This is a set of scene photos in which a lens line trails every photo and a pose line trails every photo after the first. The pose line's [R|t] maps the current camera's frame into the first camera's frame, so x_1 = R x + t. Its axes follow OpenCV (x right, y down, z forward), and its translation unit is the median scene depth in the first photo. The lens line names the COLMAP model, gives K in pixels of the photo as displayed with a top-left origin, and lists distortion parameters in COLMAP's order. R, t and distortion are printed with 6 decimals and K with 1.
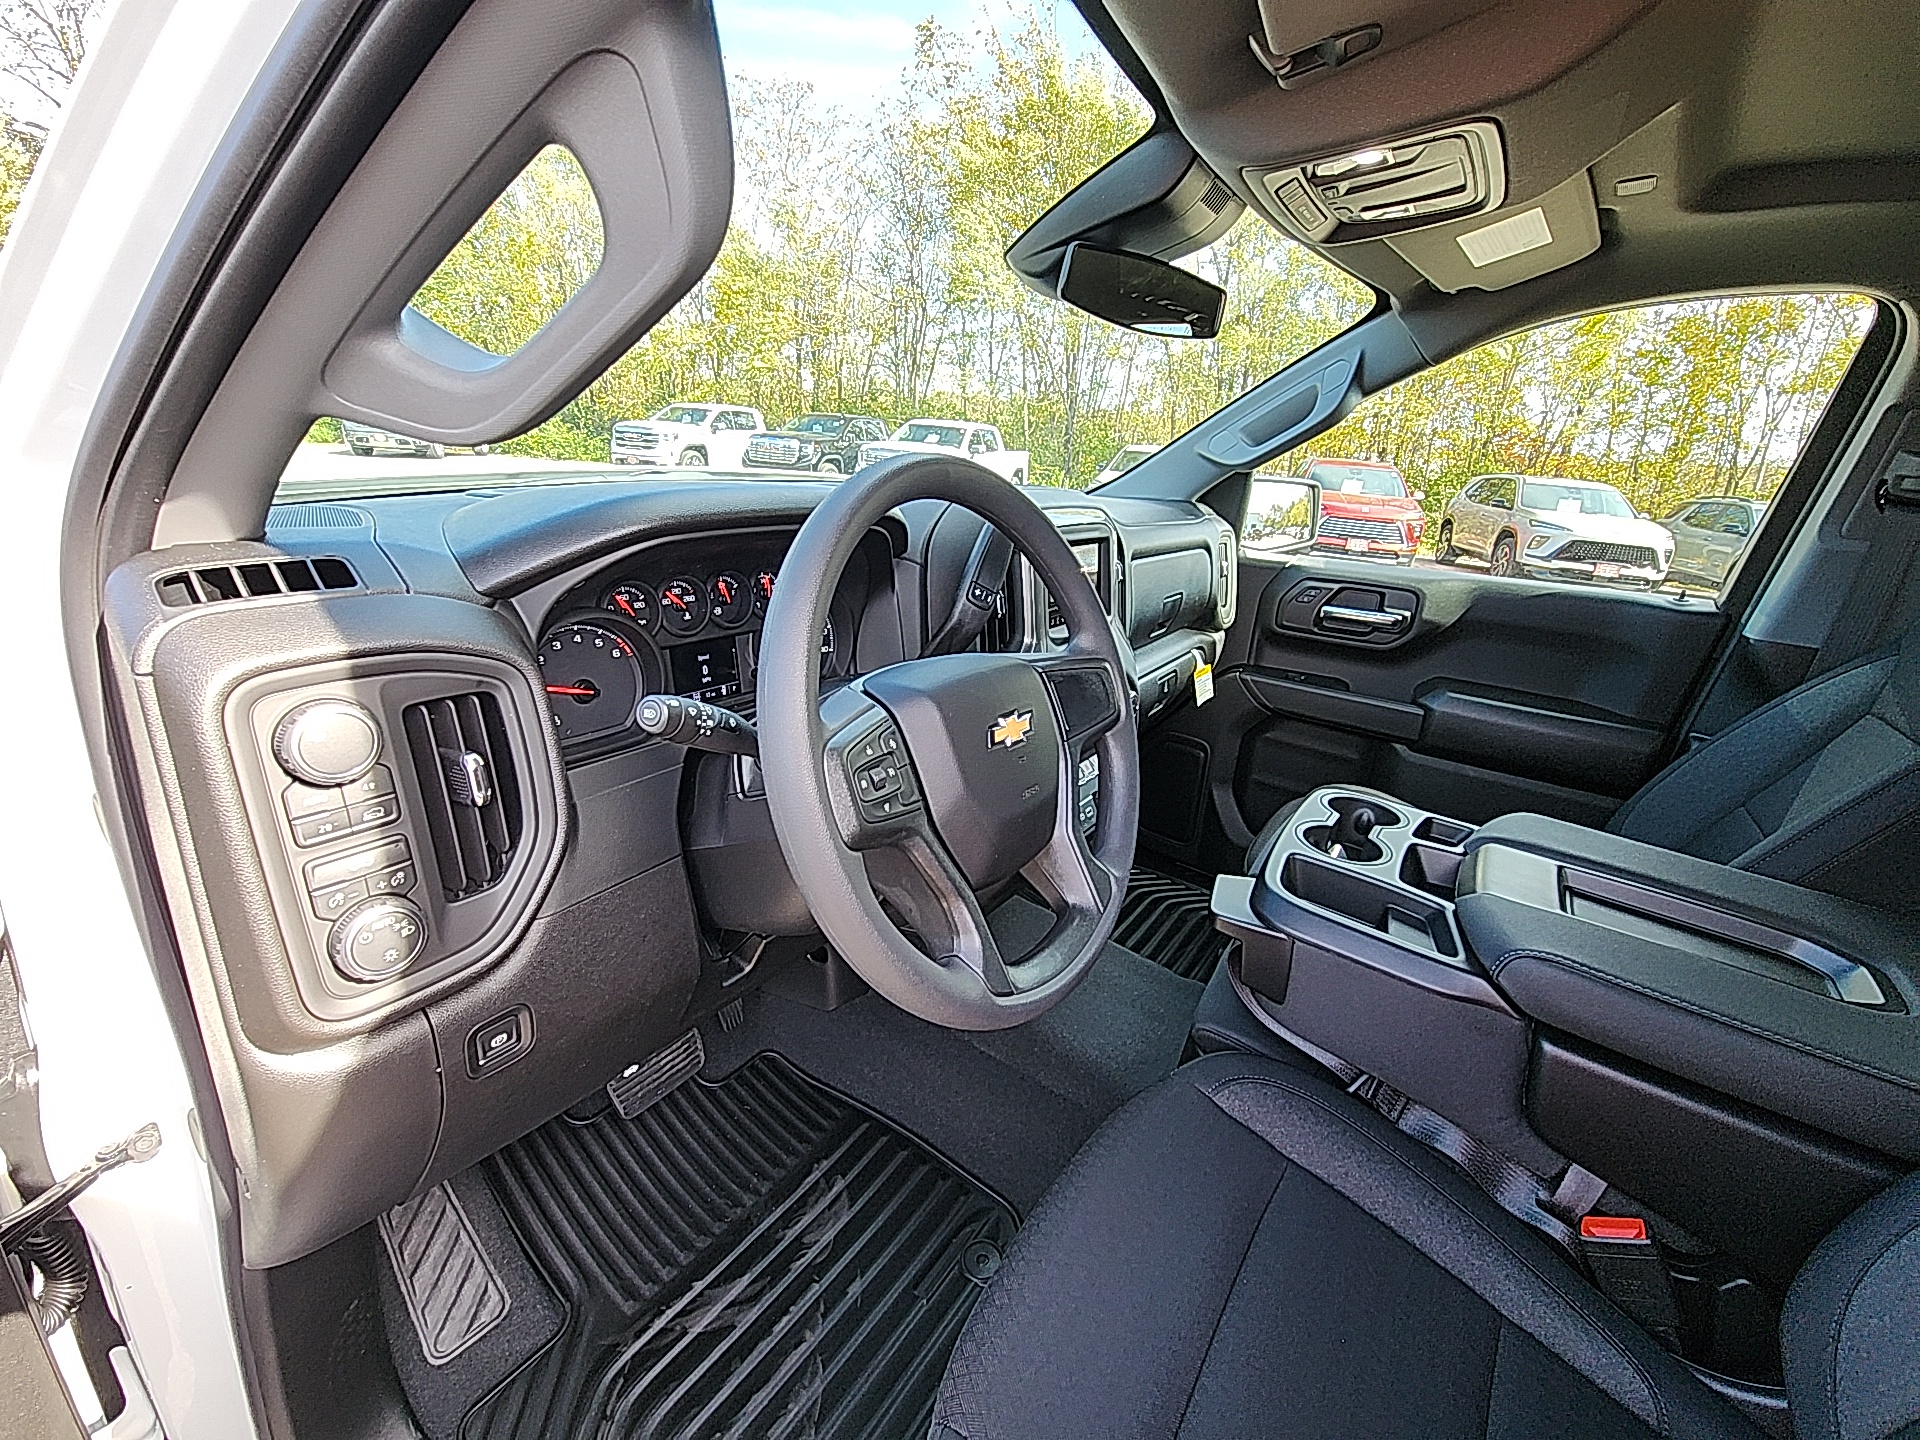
lens RADIAL K [[777.0, 0, 961.5], [0, 777.0, 710.0], [0, 0, 1]] dist [0.001281, 0.000098]
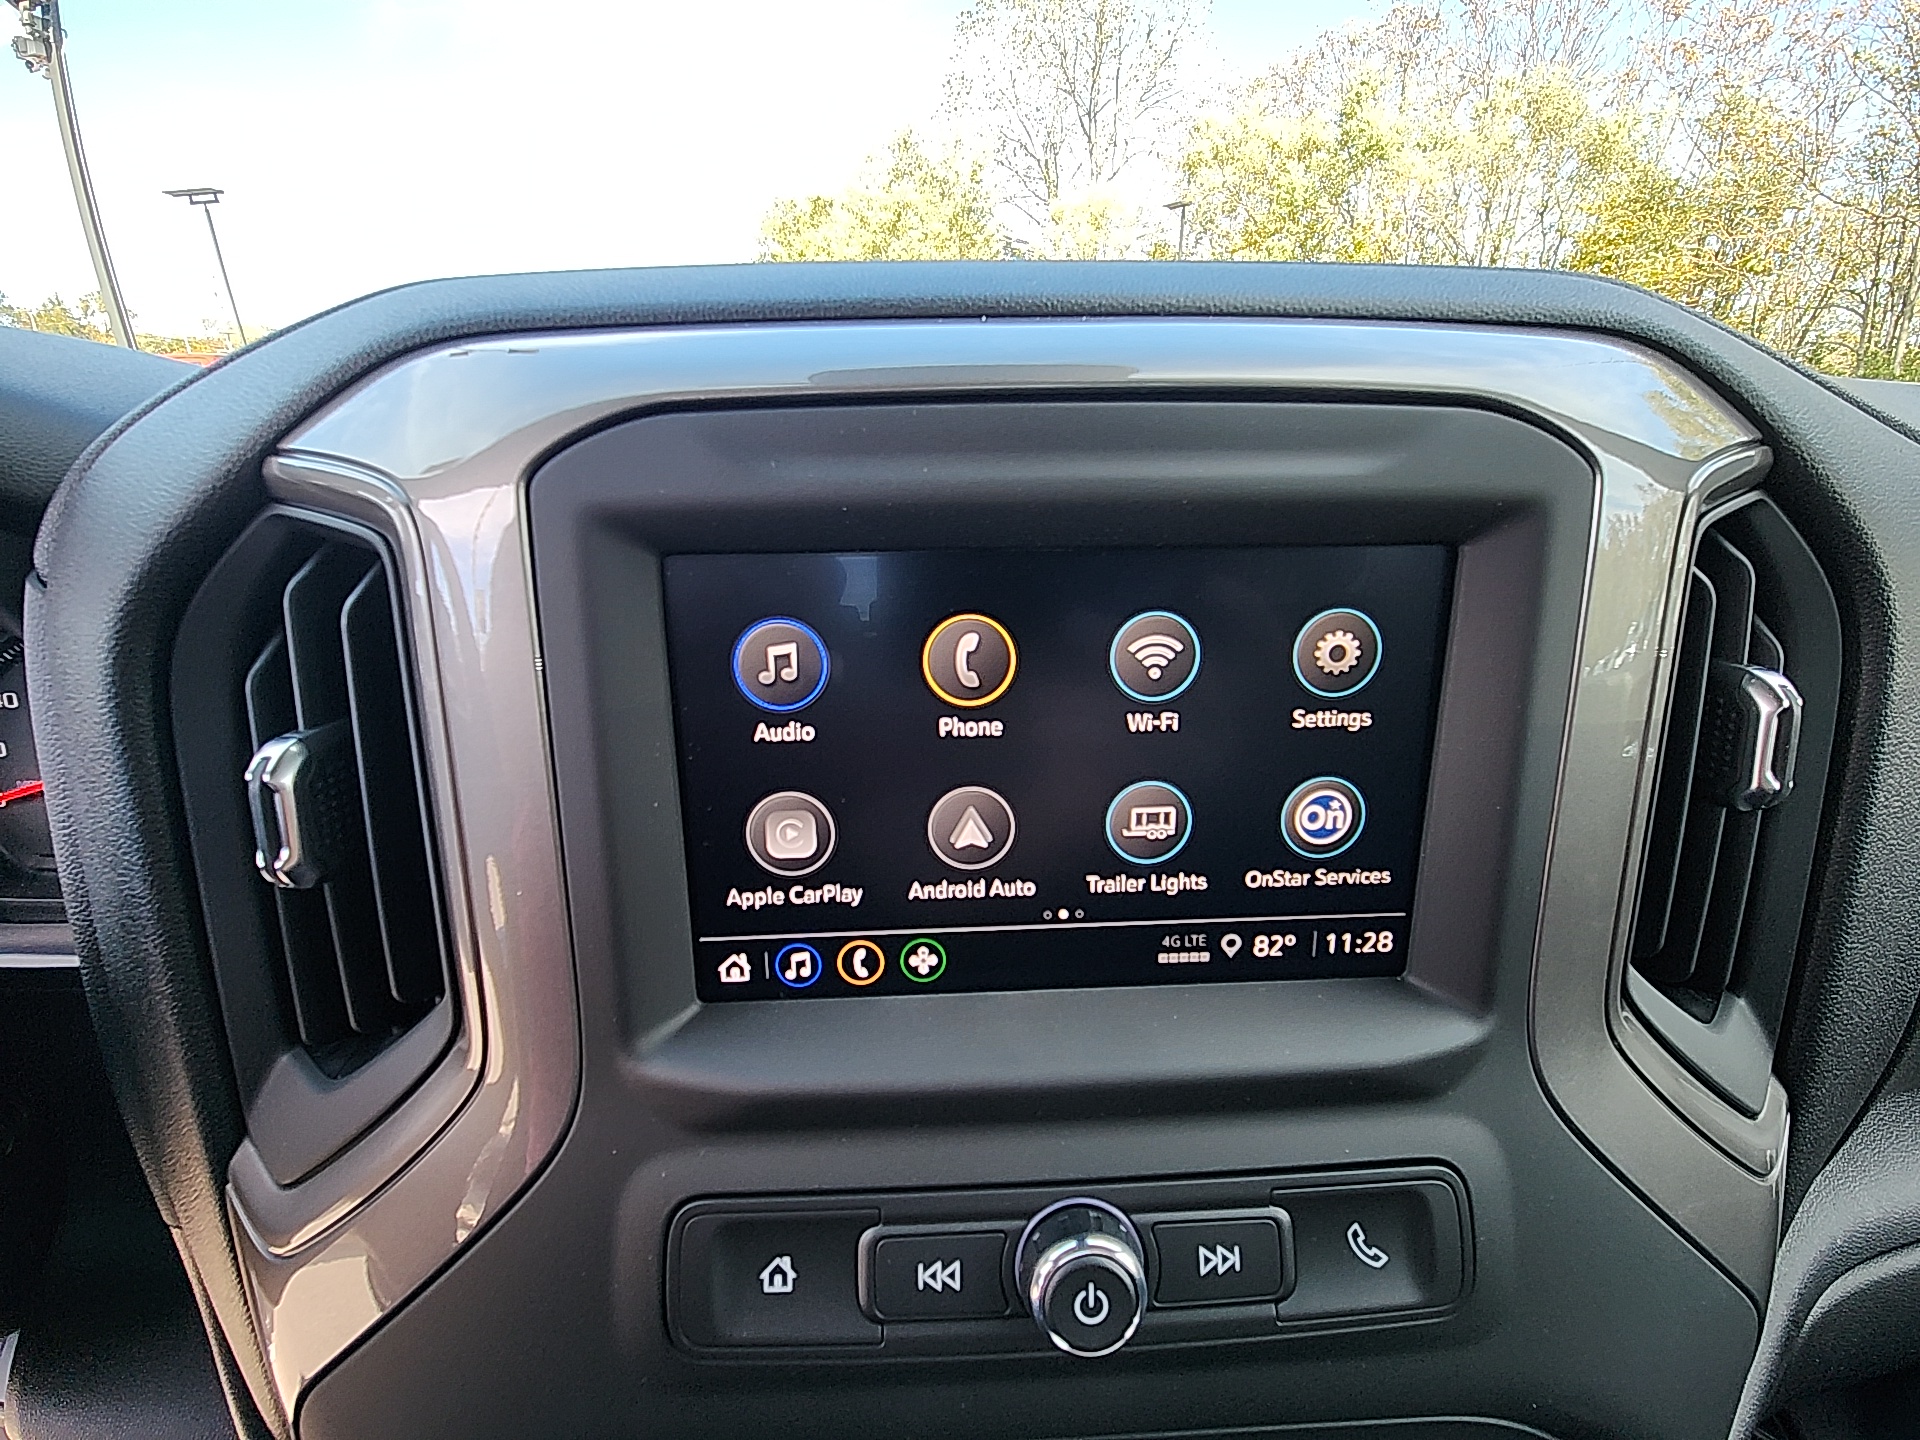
lens RADIAL K [[798.2, 0, 960.0], [0, 798.2, 720.0], [0, 0, 1]] dist [0.011278, -0.014361]
pose [[0.611084, 0.199146, -0.766106, 0.333422], [-0.209081, 0.974071, 0.086432, -0.229062], [0.763454, 0.107361, 0.636877, 1.095028]]
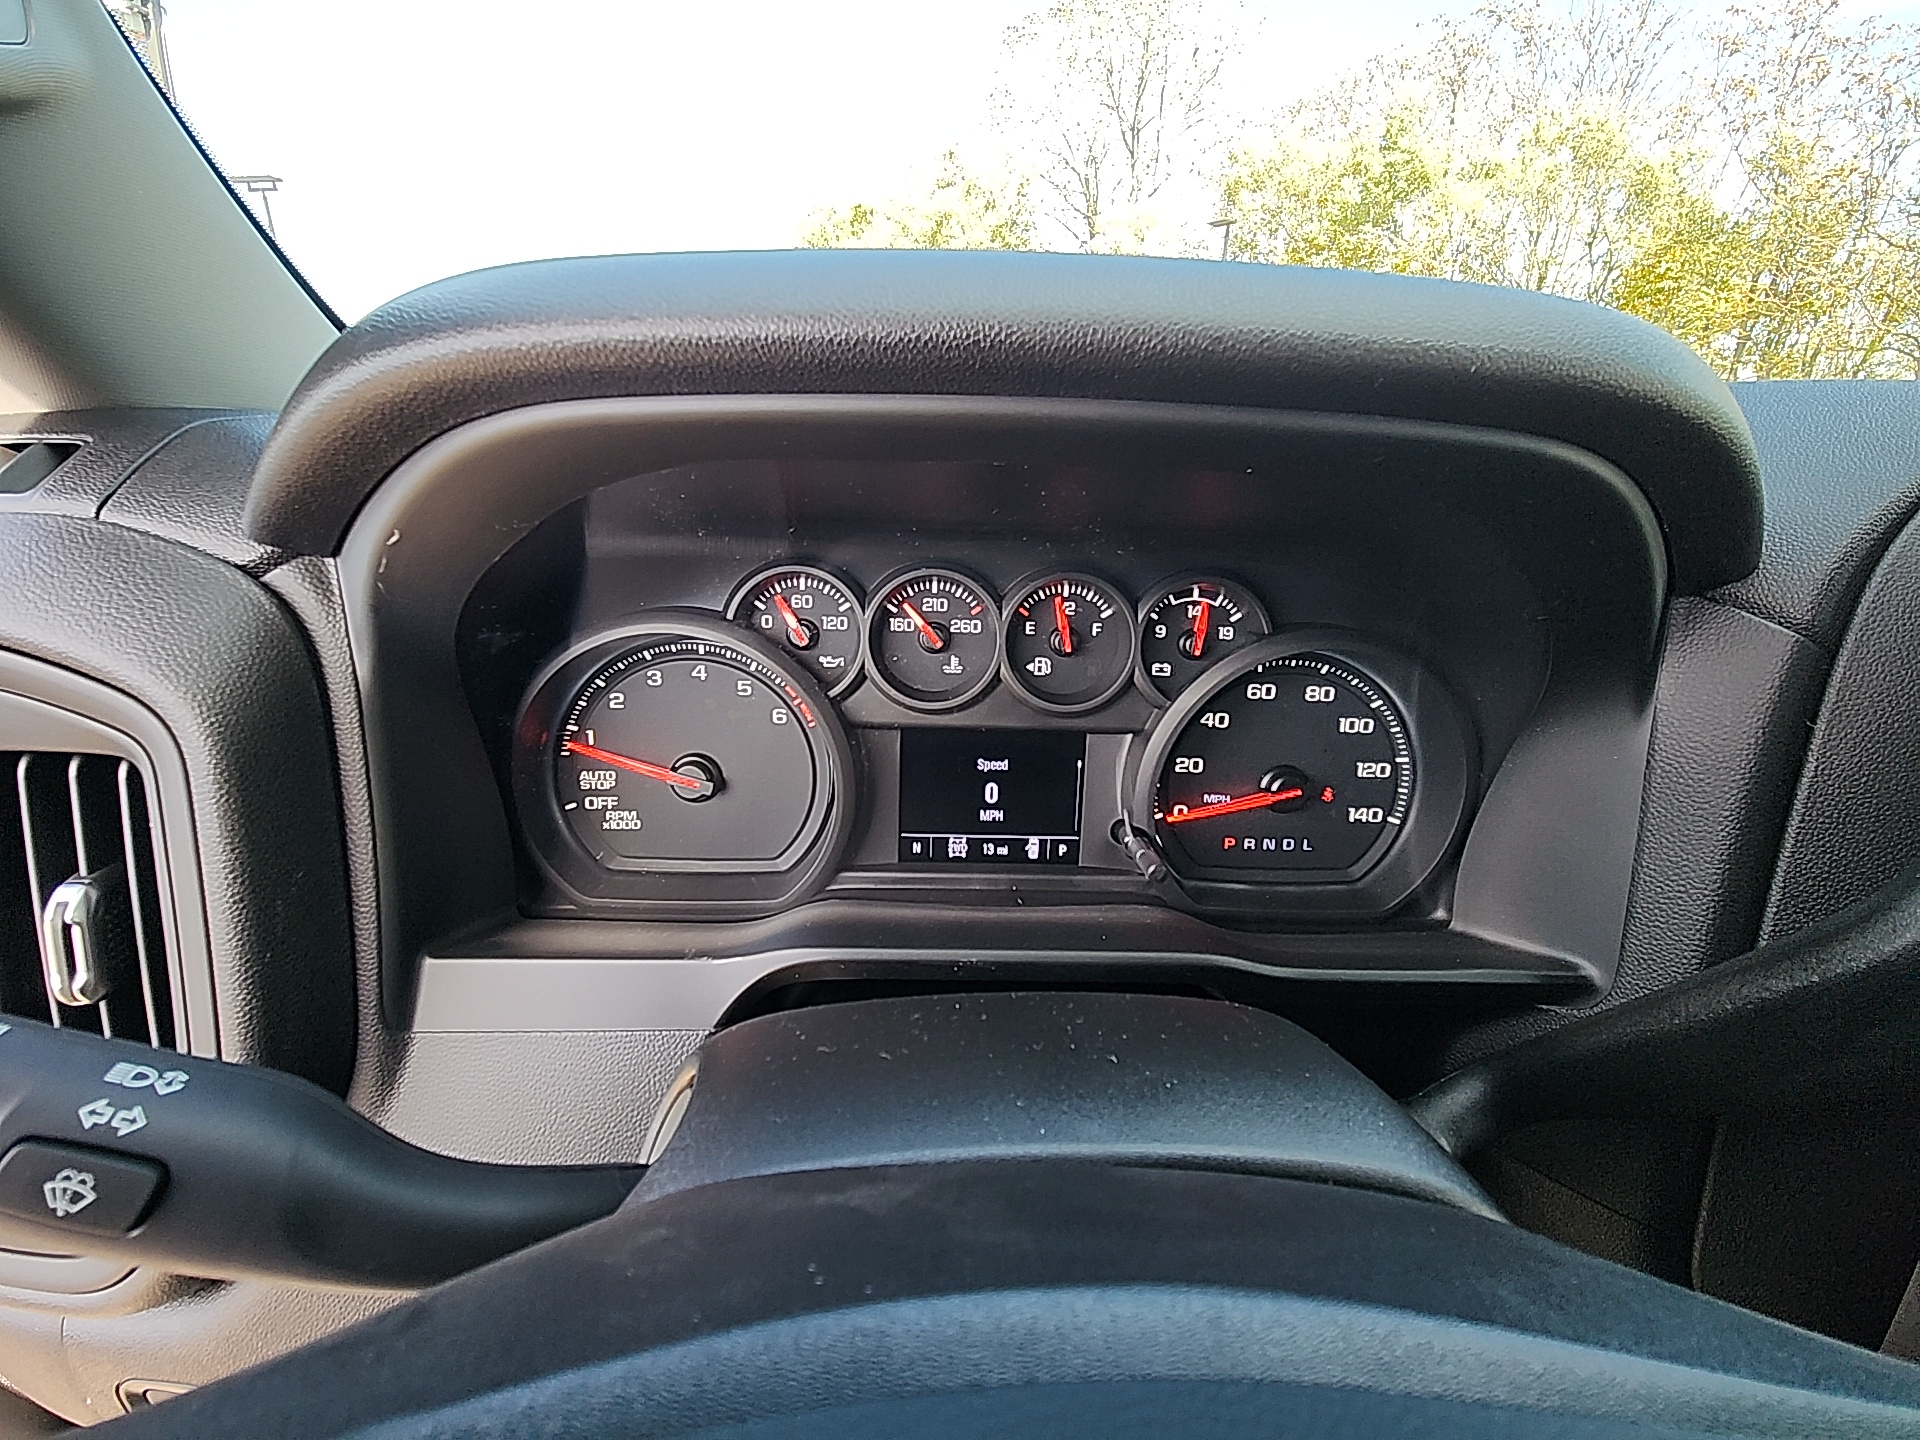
lens RADIAL K [[783.1, 0, 958.3], [0, 783.1, 723.3], [0, 0, 1]] dist [0.012529, -0.014391]
pose [[0.592083, 0.224525, -0.773968, -0.009628], [-0.246014, 0.964917, 0.091719, -0.119565], [0.767408, 0.136101, 0.626548, 0.674072]]
